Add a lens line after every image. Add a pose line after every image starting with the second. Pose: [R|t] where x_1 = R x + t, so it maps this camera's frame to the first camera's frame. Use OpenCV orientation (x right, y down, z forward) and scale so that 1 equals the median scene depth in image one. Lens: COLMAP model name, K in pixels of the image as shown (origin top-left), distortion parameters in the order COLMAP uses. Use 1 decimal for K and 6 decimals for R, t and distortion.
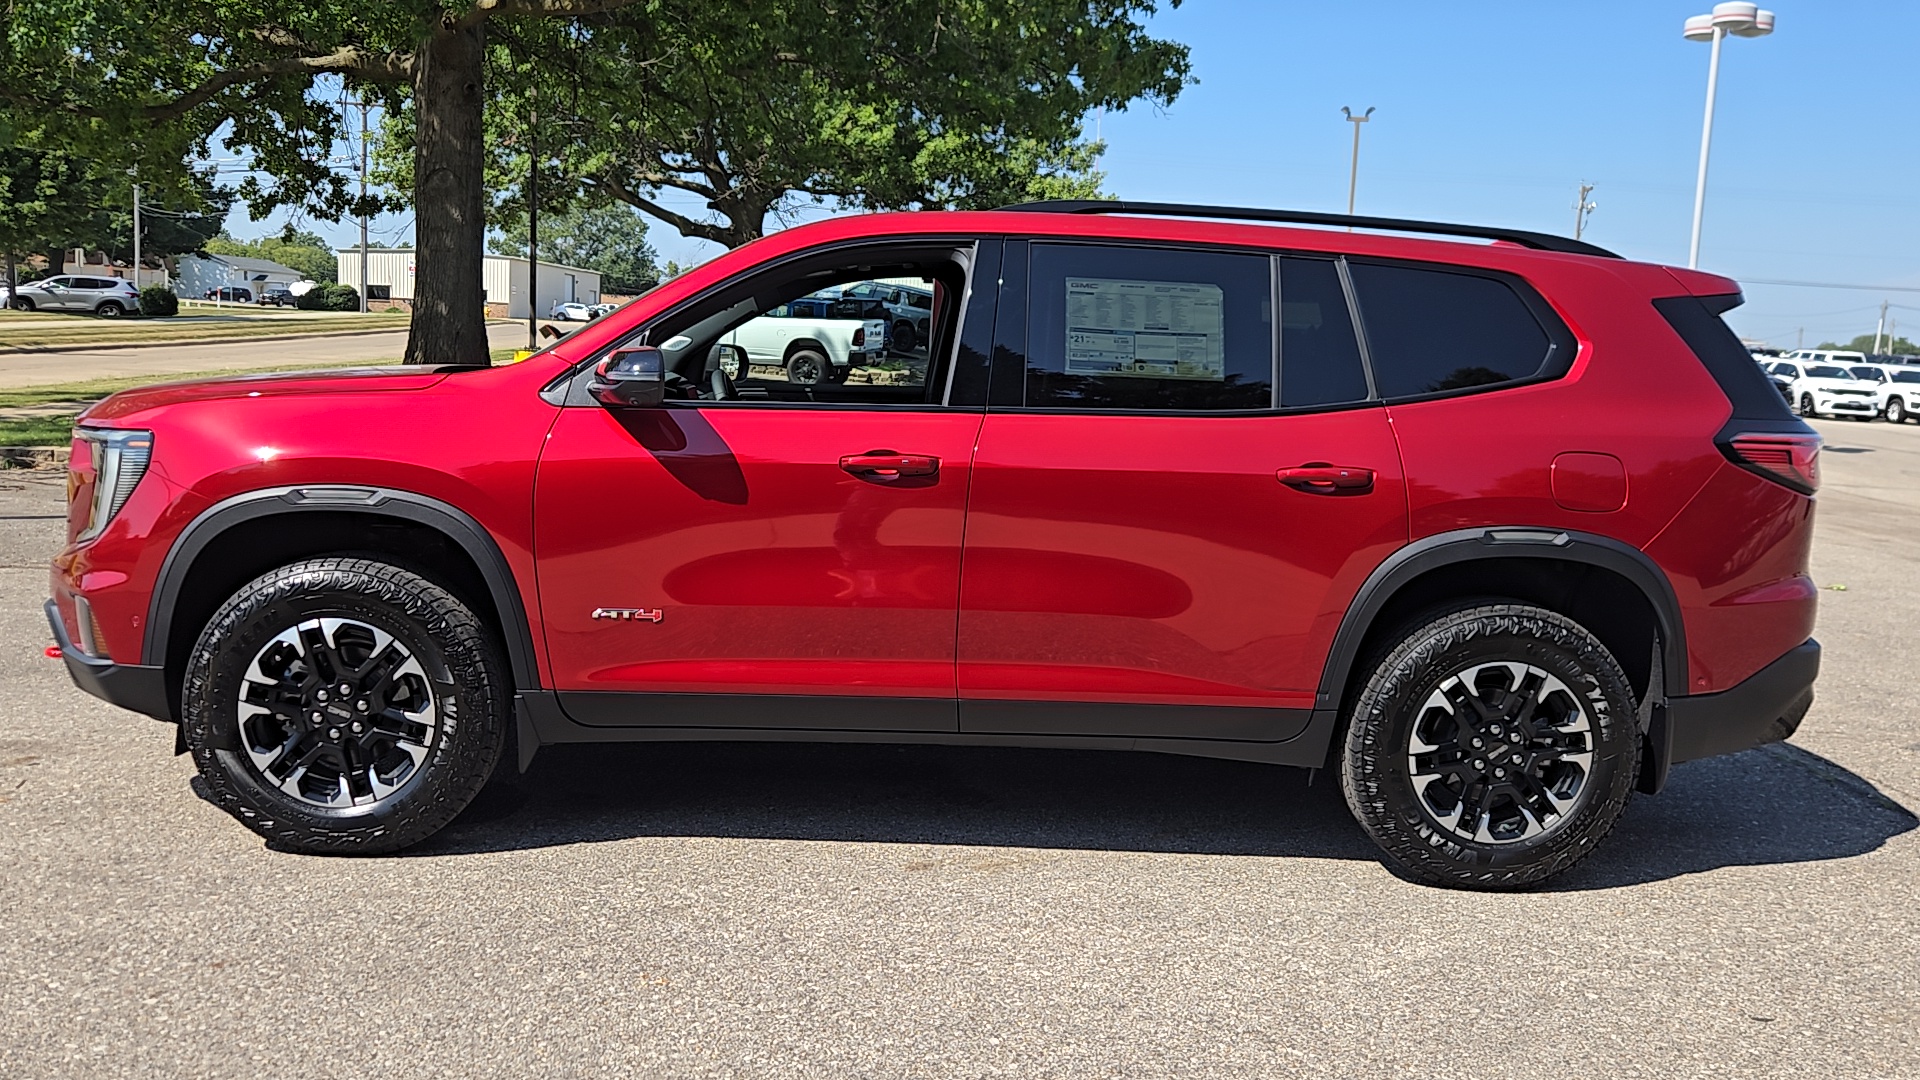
lens RADIAL K [[1606.0, 0, 950.1], [0, 1606.0, 535.5], [0, 0, 1]] dist [0.009006, -0.015936]
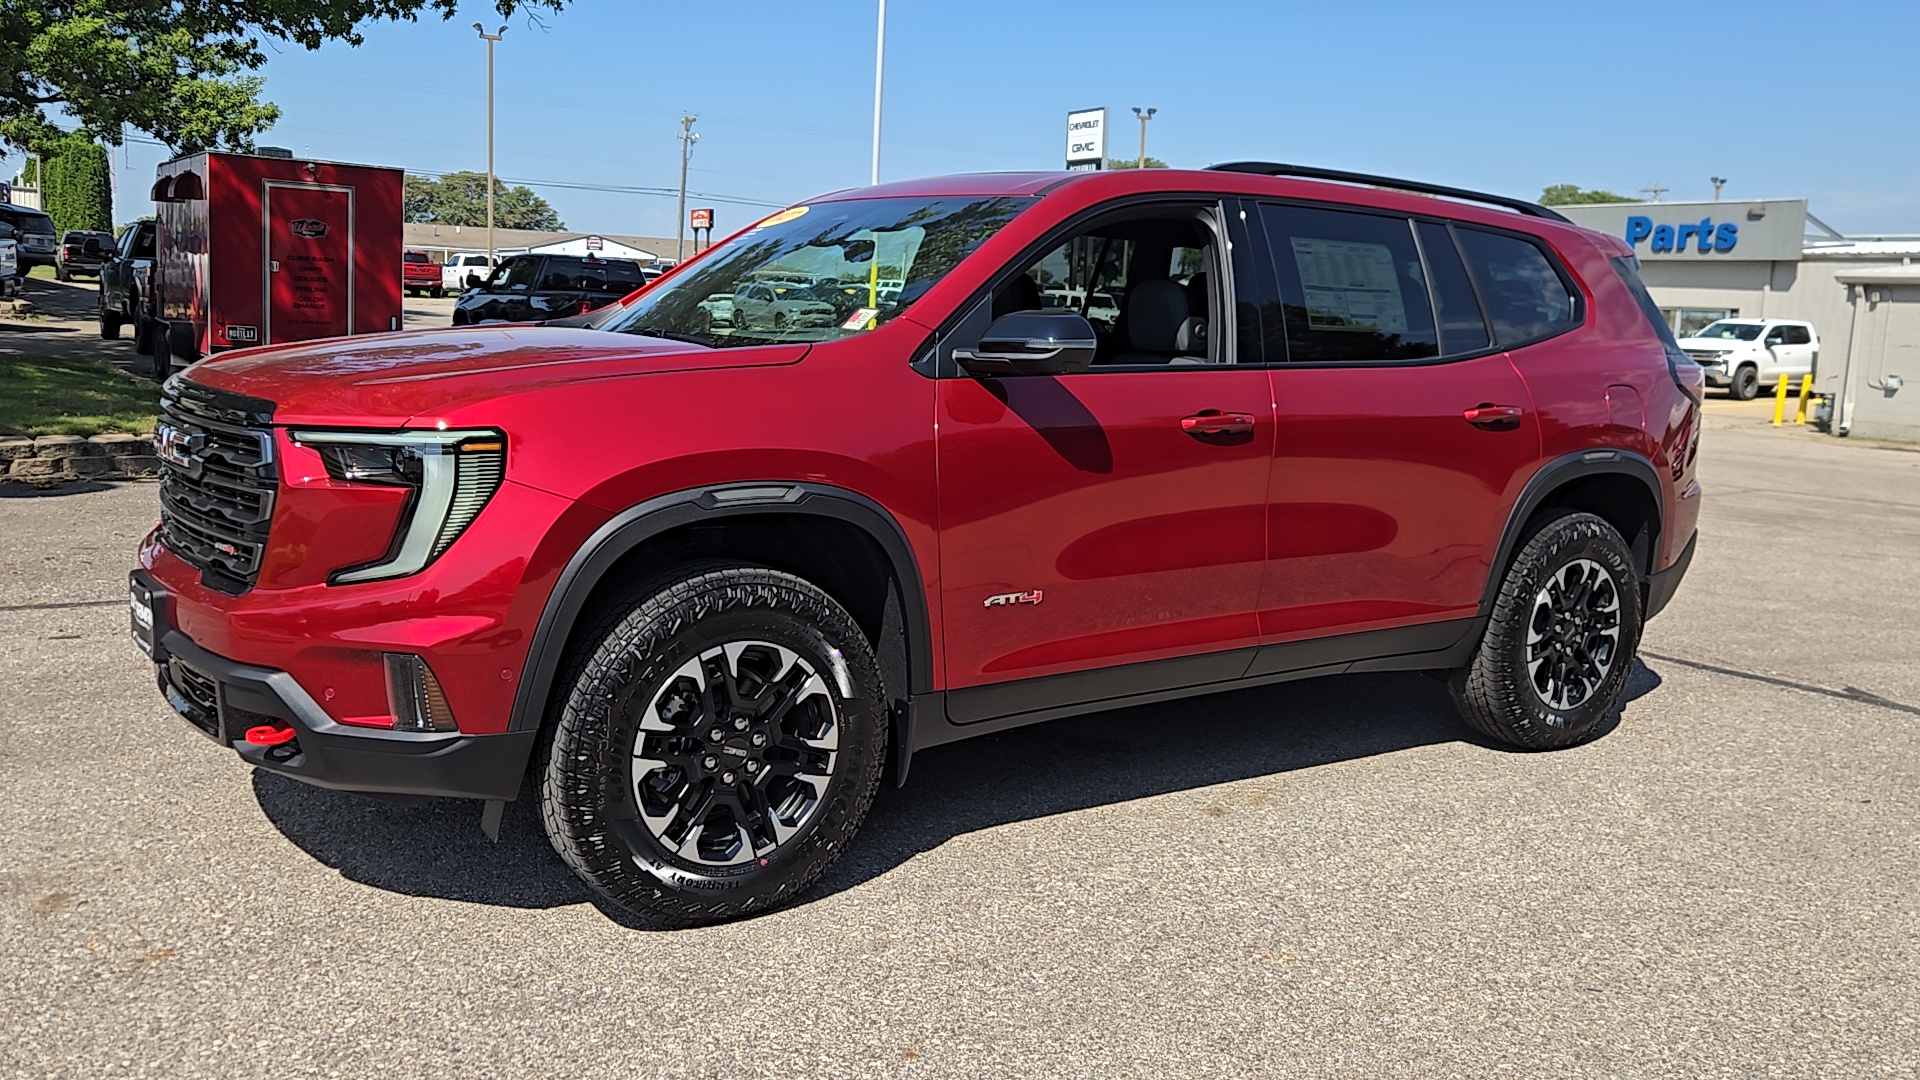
lens RADIAL K [[1606.0, 0, 936.3], [0, 1606.0, 530.6], [0, 0, 1]] dist [0.009006, -0.015936]
pose [[0.845140, -0.086171, 0.527554, -0.698755], [0.062215, 0.996070, 0.063030, -0.049825], [-0.530912, -0.020447, 0.847180, 0.226137]]
